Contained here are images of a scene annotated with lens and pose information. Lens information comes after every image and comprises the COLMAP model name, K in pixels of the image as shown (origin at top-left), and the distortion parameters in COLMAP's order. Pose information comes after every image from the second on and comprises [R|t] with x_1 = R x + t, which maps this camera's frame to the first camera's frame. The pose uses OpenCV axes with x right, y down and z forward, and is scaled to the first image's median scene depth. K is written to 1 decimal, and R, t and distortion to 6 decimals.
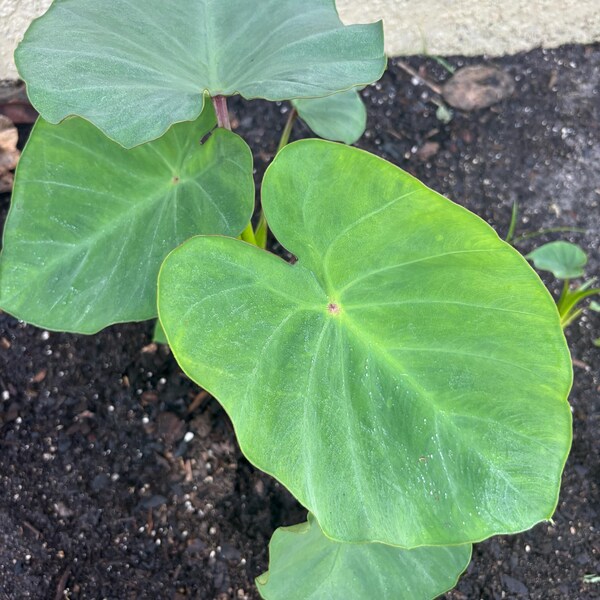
lens RADIAL K [[243.7, 0, 300.0], [0, 243.7, 300.0], [0, 0, 1]] dist [-0.000978, -0.000520]
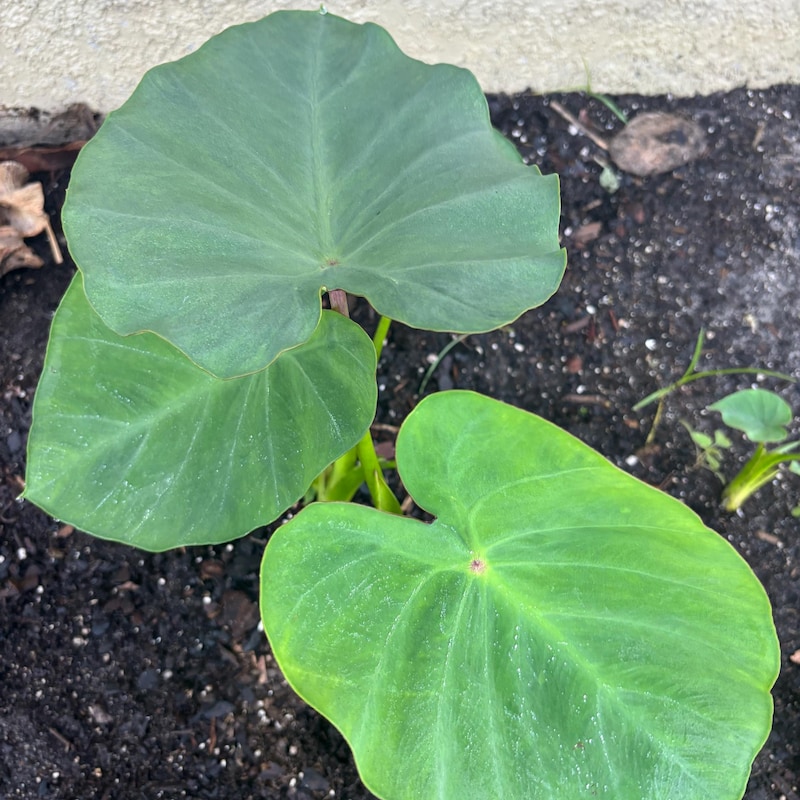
lens RADIAL K [[322.5, 0, 401.2], [0, 322.5, 399.5], [0, 0, 1]] dist [-0.000426, -0.000541]
pose [[0.999357, 0.035337, 0.006116, -0.051284], [-0.035522, 0.998817, 0.033214, -0.207755], [-0.004935, -0.033410, 0.999430, -0.000602]]
